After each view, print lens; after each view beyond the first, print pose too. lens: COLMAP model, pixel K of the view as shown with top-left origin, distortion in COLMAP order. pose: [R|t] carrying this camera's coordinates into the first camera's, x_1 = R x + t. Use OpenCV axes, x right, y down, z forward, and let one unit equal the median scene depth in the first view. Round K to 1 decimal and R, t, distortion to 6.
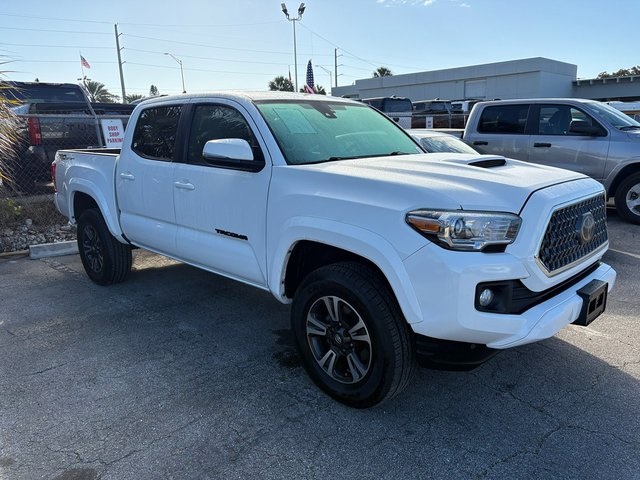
lens RADIAL K [[504.3, 0, 320.0], [0, 504.3, 240.0], [0, 0, 1]] dist [0.039476, -0.001197]
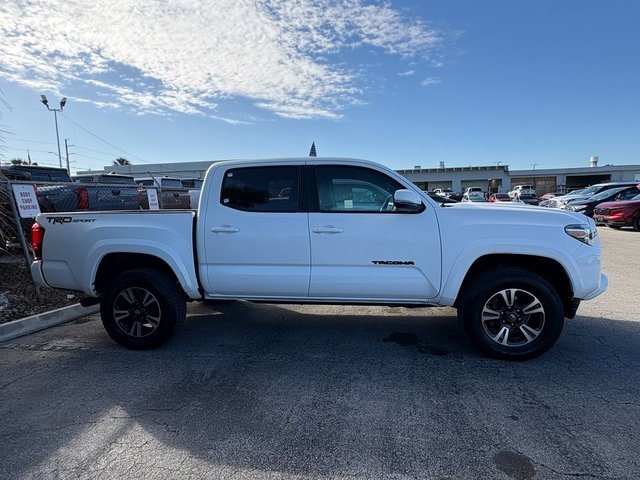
lens RADIAL K [[380.7, 0, 320.0], [0, 380.7, 240.0], [0, 0, 1]] dist [-0.007212, 0.004272]
pose [[0.794982, -0.058891, 0.603767, -0.864646], [0.138415, 0.986632, -0.086016, -0.010693], [-0.590630, 0.151951, 0.792507, 0.322600]]
